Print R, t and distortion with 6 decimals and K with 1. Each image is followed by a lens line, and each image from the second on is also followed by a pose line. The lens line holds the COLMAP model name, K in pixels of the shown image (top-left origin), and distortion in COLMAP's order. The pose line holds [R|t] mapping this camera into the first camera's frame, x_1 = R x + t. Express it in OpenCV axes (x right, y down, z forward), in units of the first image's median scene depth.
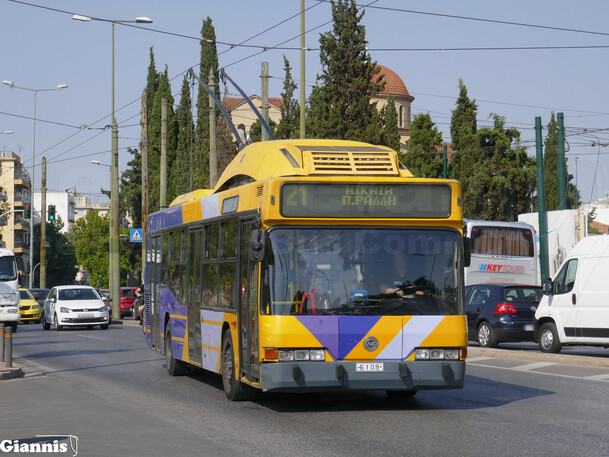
lens RADIAL K [[1722.5, 0, 304.5], [0, 1722.5, 228.5], [0, 0, 1]] dist [0.380629, -0.067167]
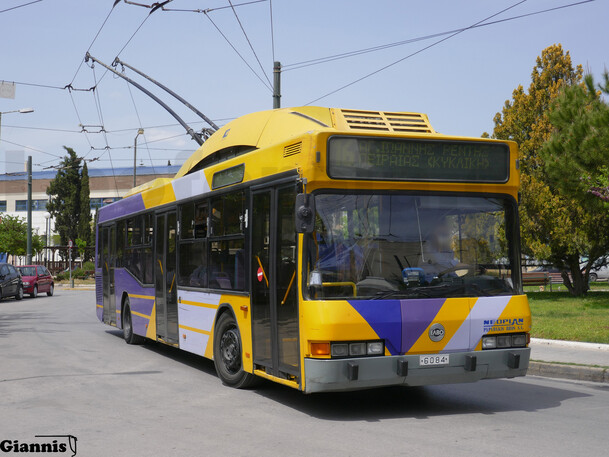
lens RADIAL K [[851.5, 0, 304.5], [0, 851.5, 228.5], [0, 0, 1]] dist [0.008454, 0.014082]
pose [[0.979775, -0.005306, 0.200032, -0.103588], [0.007852, 0.999898, -0.011937, 0.021191], [-0.199949, 0.013266, 0.979717, 0.605665]]
